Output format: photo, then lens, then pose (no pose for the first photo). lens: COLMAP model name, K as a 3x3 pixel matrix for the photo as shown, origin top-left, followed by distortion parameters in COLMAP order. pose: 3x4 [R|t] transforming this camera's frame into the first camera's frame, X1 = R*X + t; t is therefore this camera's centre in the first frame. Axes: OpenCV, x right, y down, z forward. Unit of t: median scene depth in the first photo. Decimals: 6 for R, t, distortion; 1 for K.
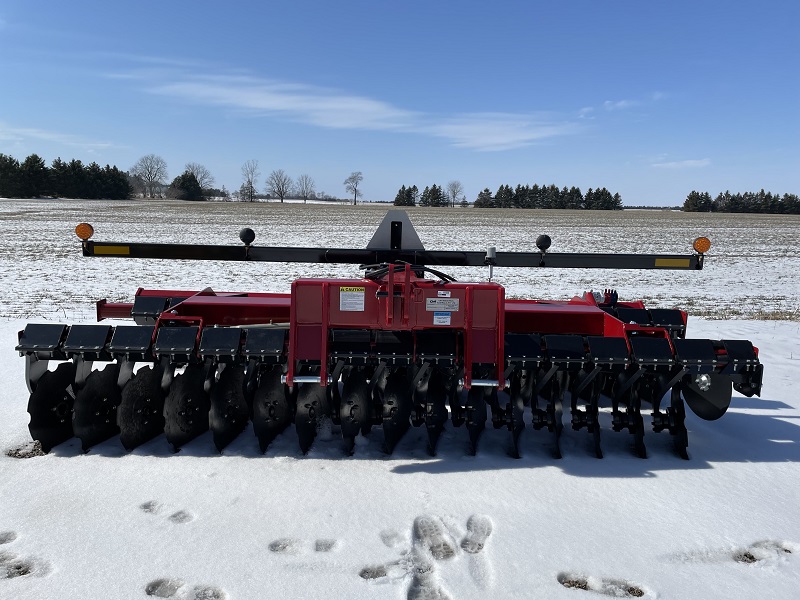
lens RADIAL K [[598.4, 0, 401.7], [0, 598.4, 301.9], [0, 0, 1]] dist [0.081068, -0.097698]
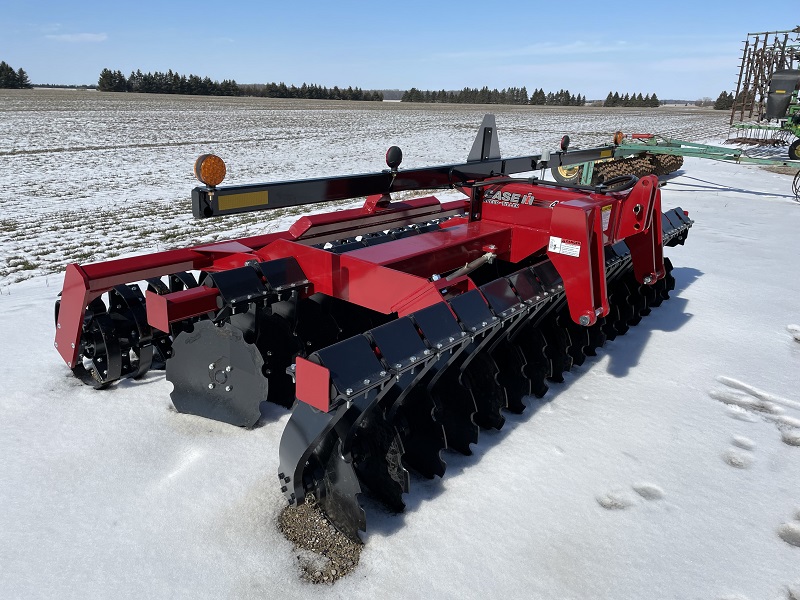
lens RADIAL K [[598.4, 0, 401.7], [0, 598.4, 301.9], [0, 0, 1]] dist [0.081068, -0.097698]
pose [[0.634604, -0.248752, 0.731710, -0.799585], [0.109044, 0.966133, 0.233874, -0.106337], [-0.765106, -0.068629, 0.640237, 0.502858]]
